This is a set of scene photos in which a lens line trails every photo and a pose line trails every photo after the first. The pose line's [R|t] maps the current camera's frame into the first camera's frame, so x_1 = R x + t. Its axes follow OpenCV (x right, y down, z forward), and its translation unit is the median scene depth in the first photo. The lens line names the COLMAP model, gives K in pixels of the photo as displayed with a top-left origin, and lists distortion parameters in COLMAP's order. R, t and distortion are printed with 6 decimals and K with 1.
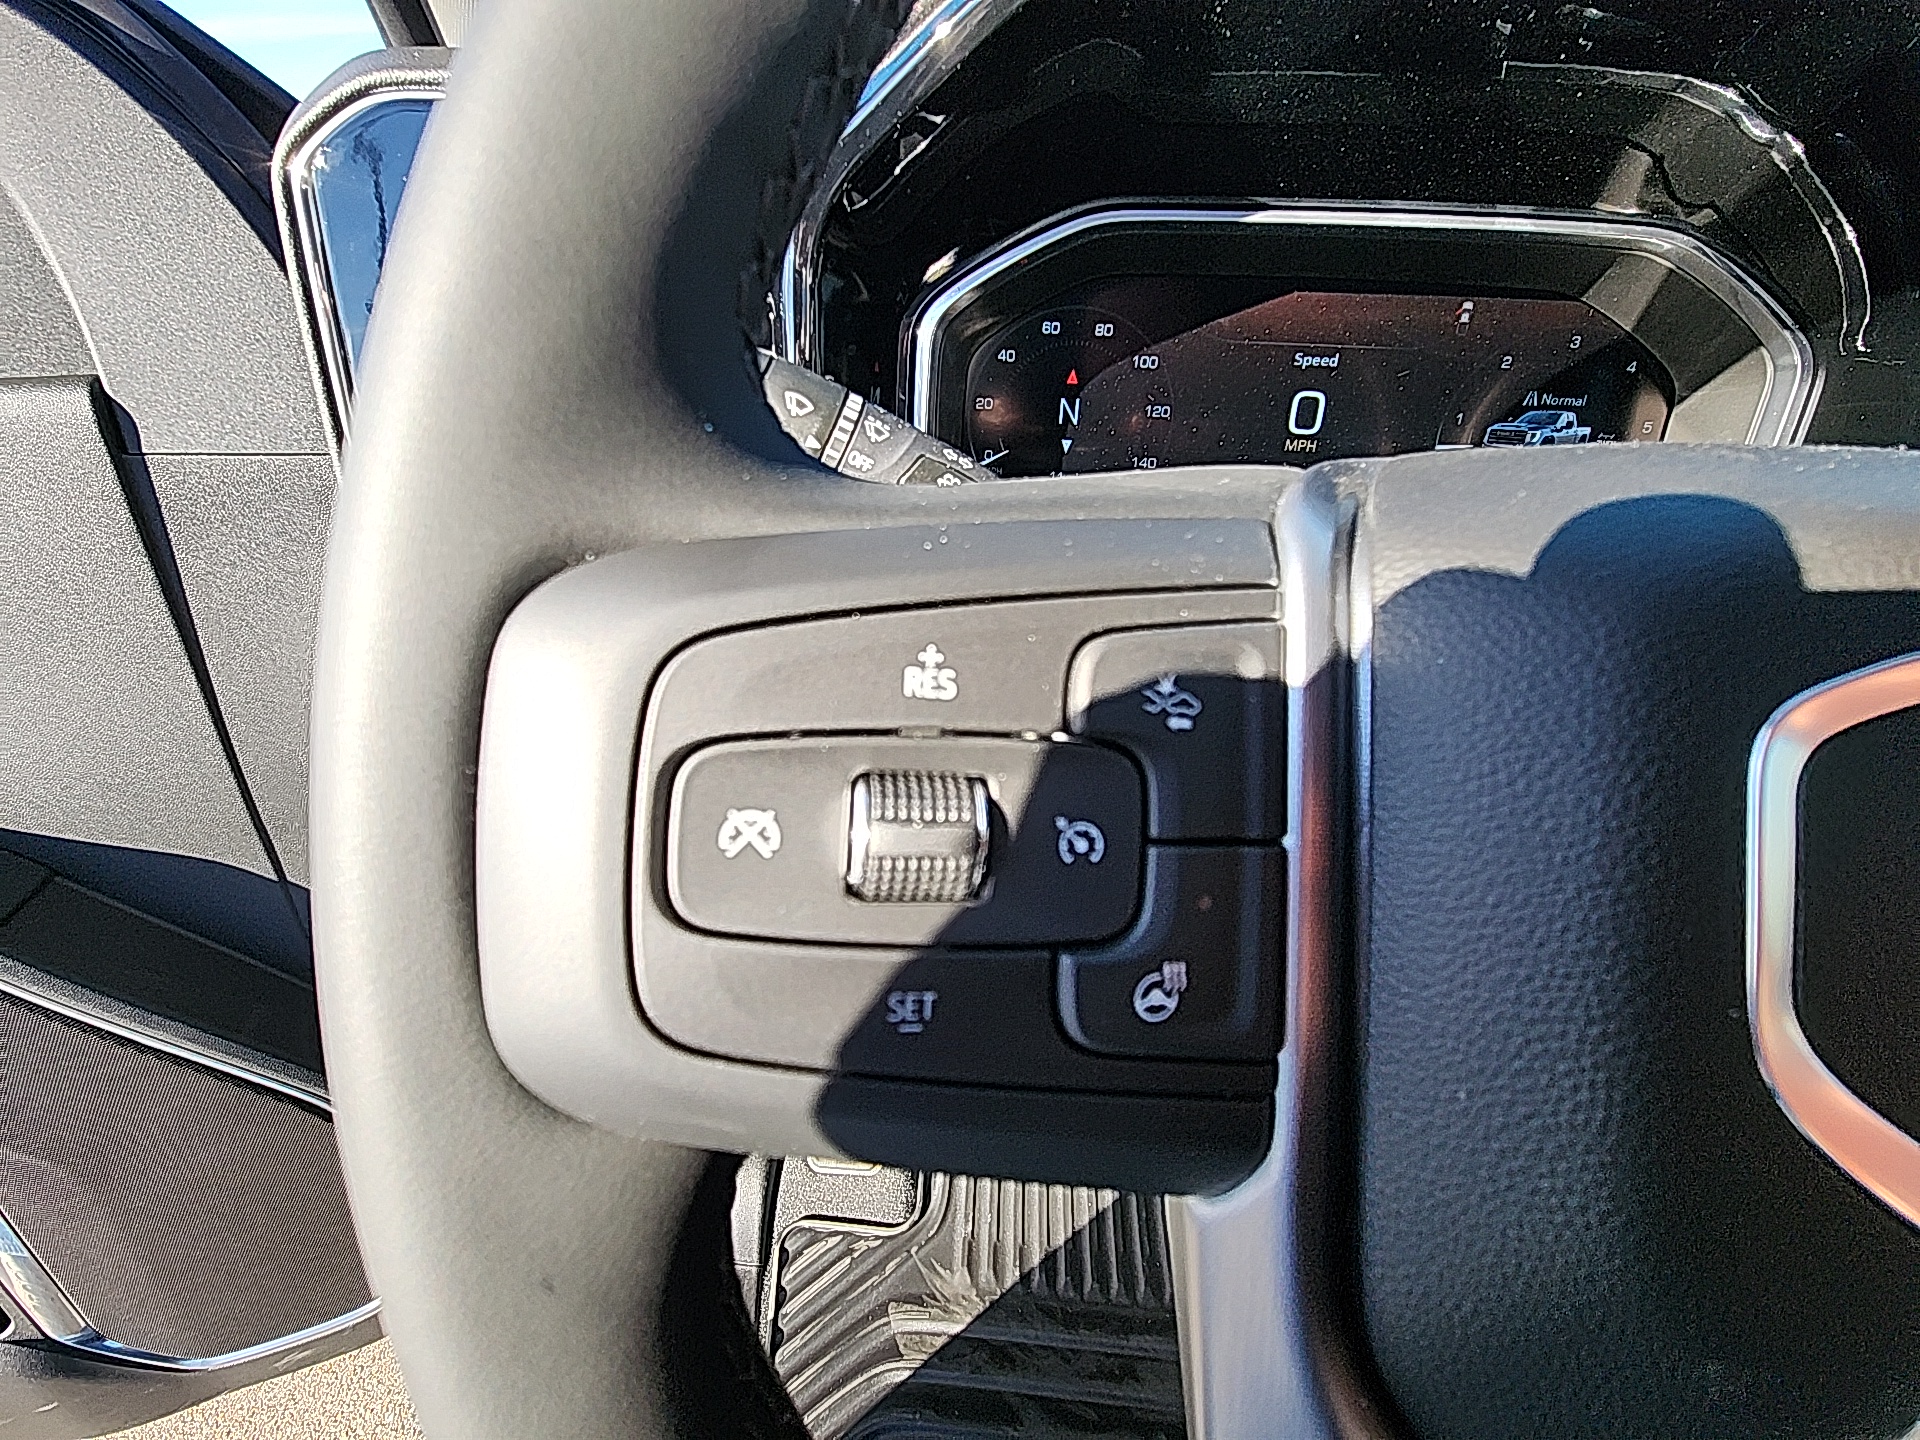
lens RADIAL K [[774.2, 0, 943.4], [0, 774.2, 709.1], [0, 0, 1]] dist [0.032880, -0.023304]
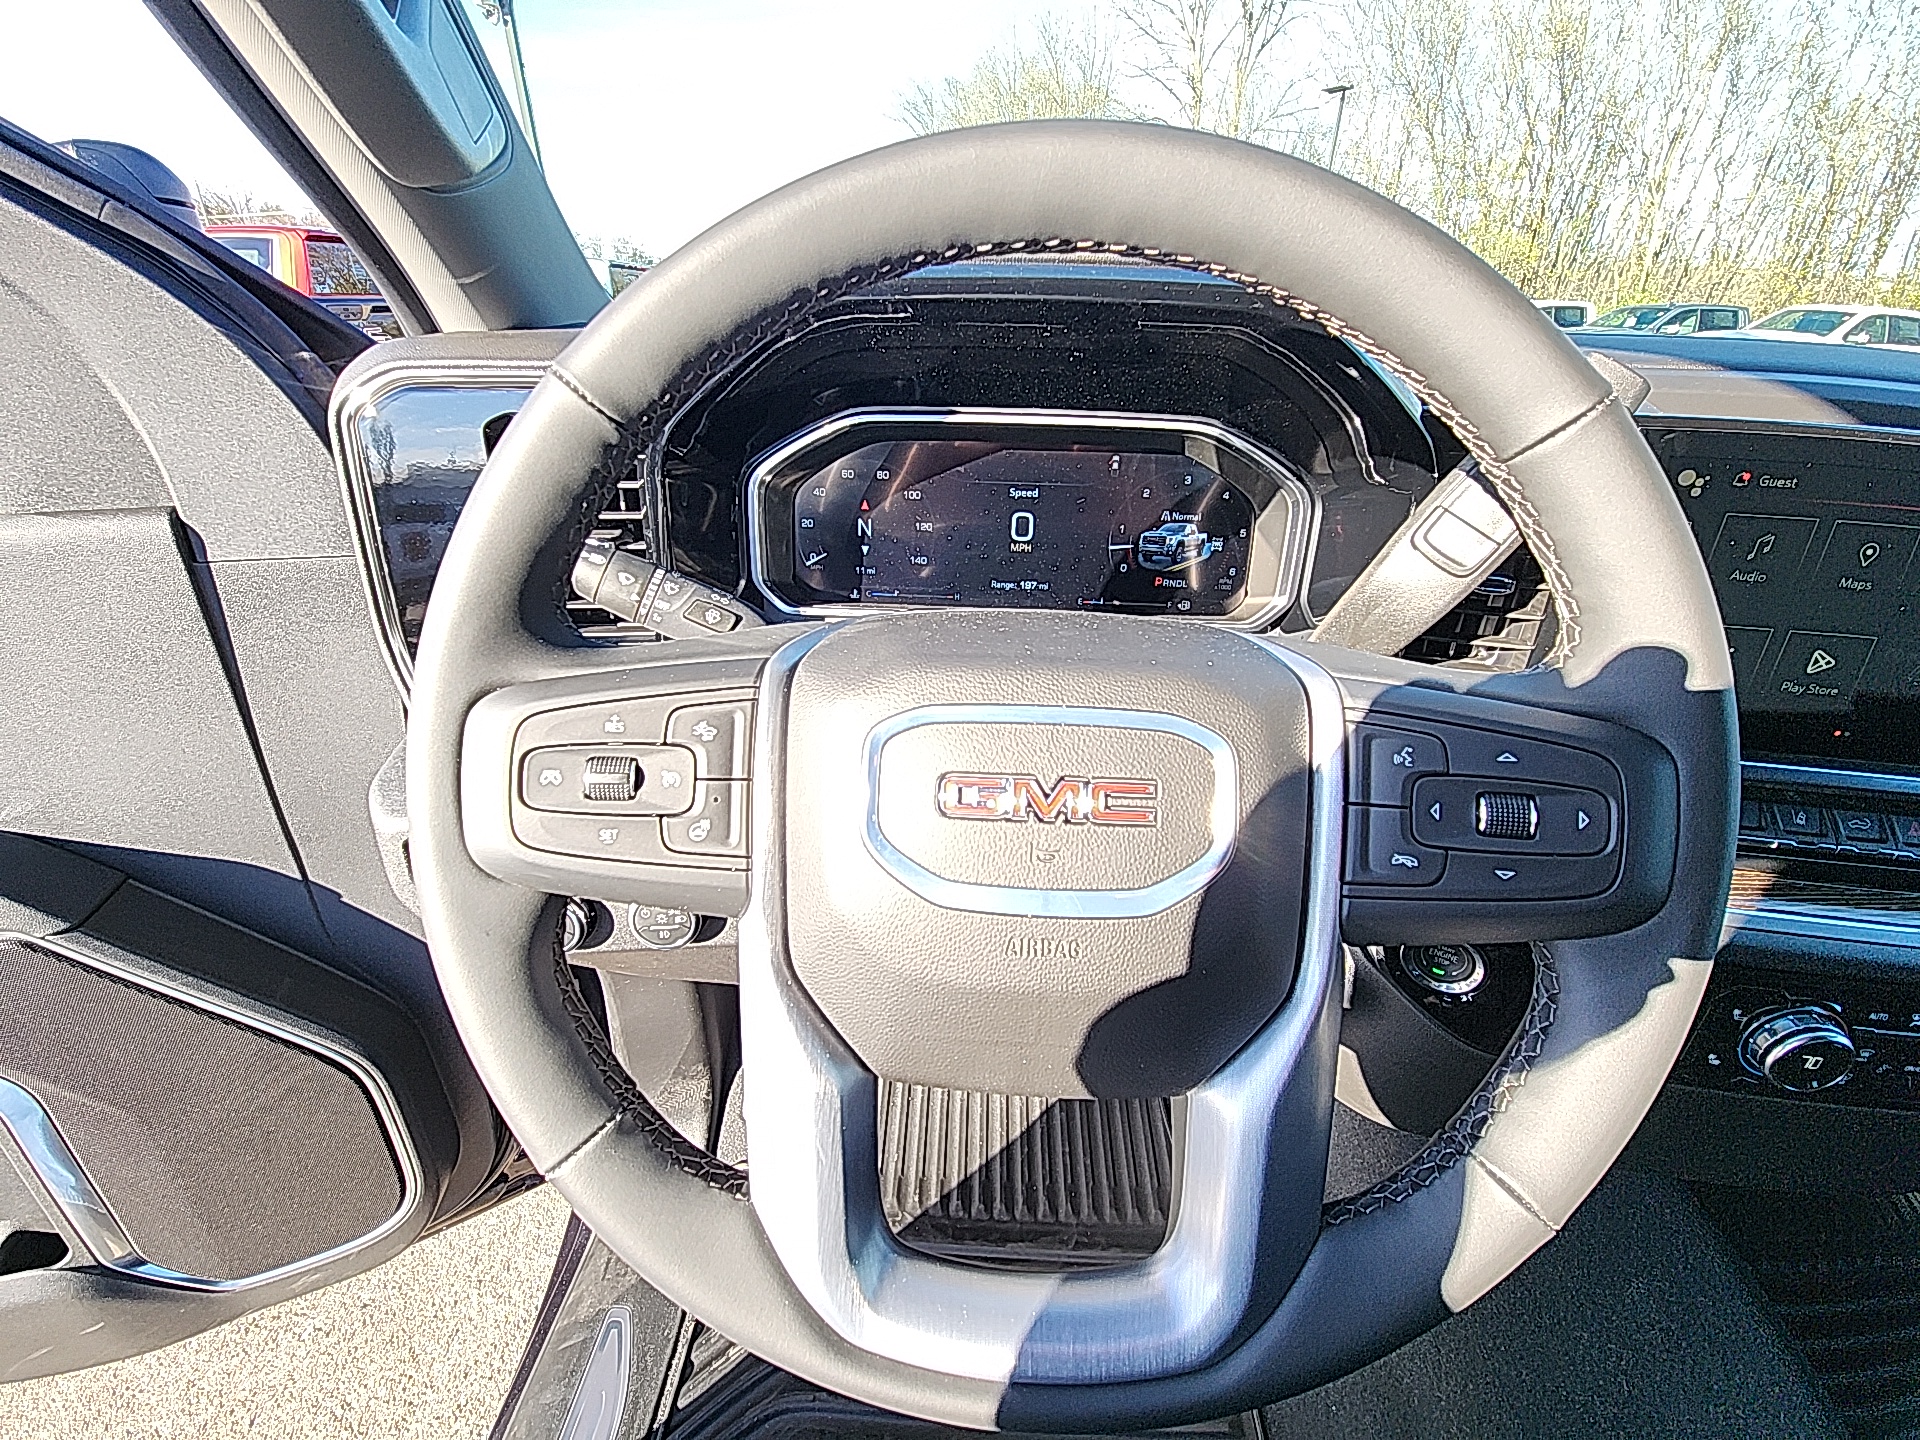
lens RADIAL K [[774.2, 0, 943.4], [0, 774.2, 709.1], [0, 0, 1]] dist [0.032880, -0.023304]
pose [[0.999425, -0.026351, 0.021358, 0.275974], [0.026877, 0.999332, -0.024767, 0.001351], [-0.020691, 0.025327, 0.999465, -0.472398]]
